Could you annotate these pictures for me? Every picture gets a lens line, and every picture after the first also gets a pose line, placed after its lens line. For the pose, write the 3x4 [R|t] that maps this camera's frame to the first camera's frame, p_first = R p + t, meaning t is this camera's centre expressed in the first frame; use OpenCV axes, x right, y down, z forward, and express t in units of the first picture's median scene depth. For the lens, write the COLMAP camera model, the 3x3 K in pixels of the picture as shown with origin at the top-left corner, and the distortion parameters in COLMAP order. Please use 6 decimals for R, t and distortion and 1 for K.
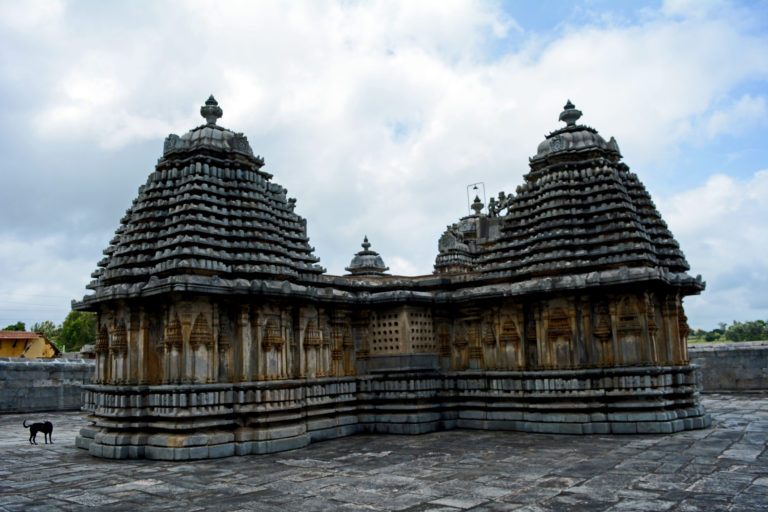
lens RADIAL K [[598.7, 0, 395.5], [0, 598.7, 259.6], [0, 0, 1]] dist [-0.084170, 0.000631]
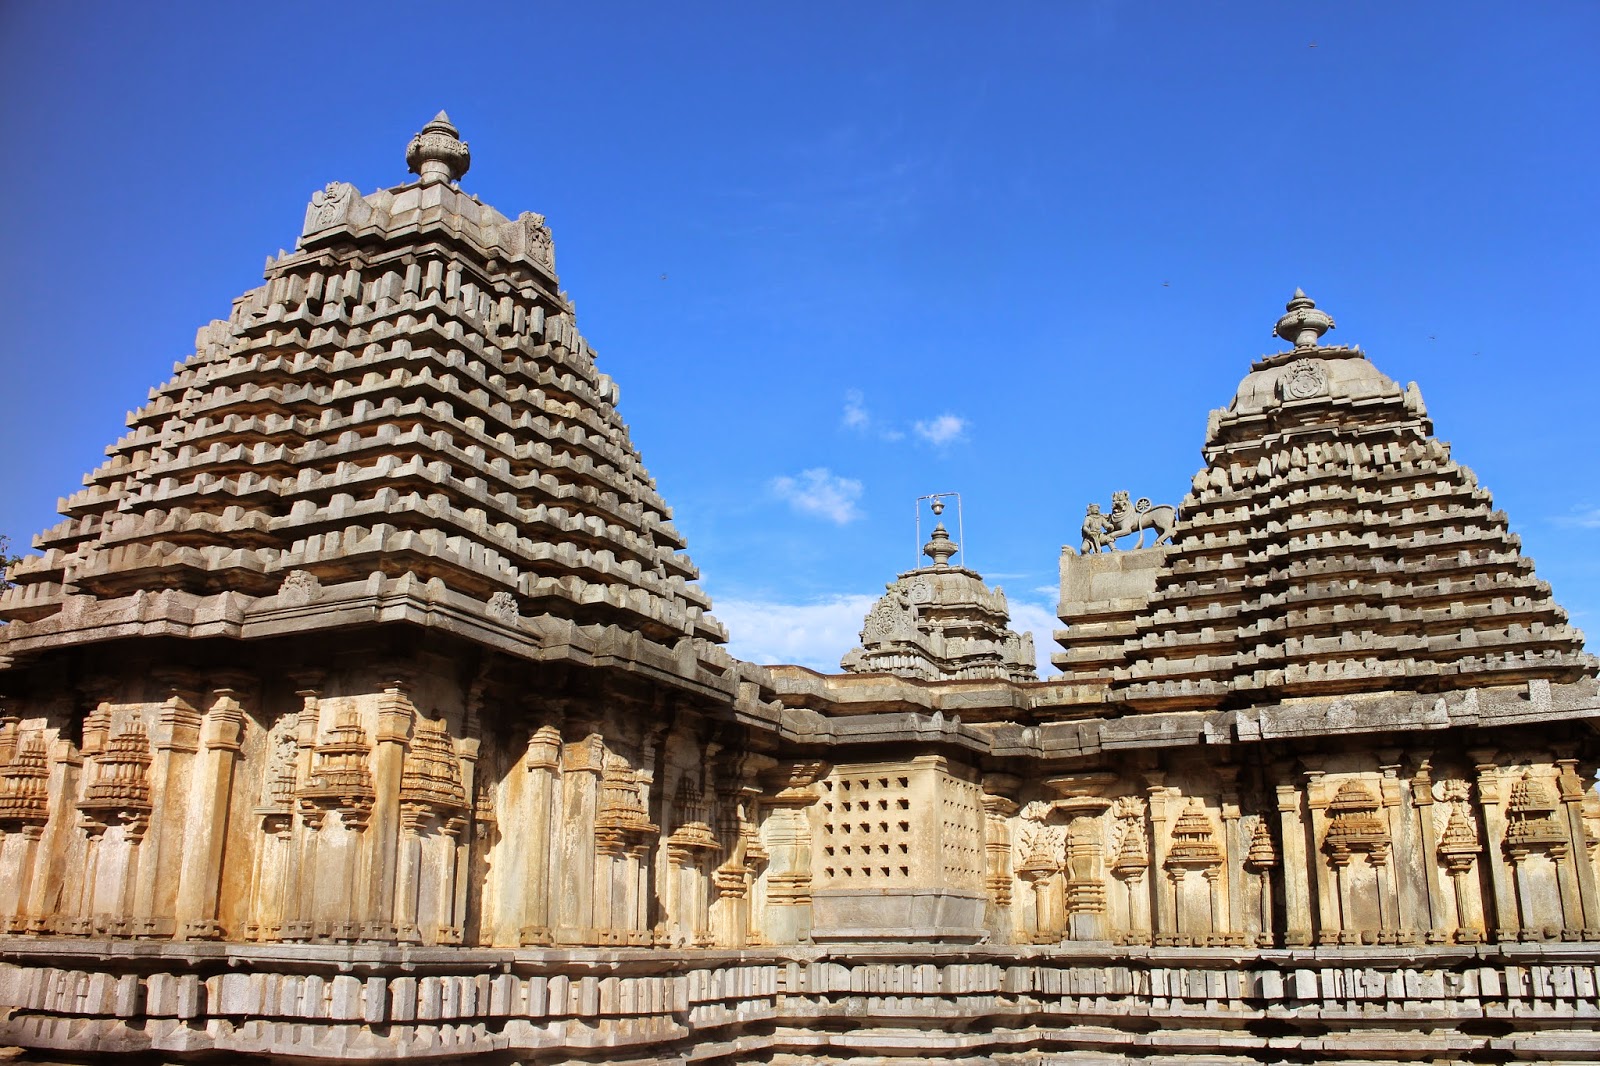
lens RADIAL K [[1317.4, 0, 835.9], [0, 1317.4, 528.9], [0, 0, 1]] dist [-0.182106, 0.166336]
pose [[0.970538, 0.111243, 0.213730, -0.237738], [-0.081495, 0.986318, -0.143299, 0.064548], [-0.226747, 0.121659, 0.966325, 0.251846]]
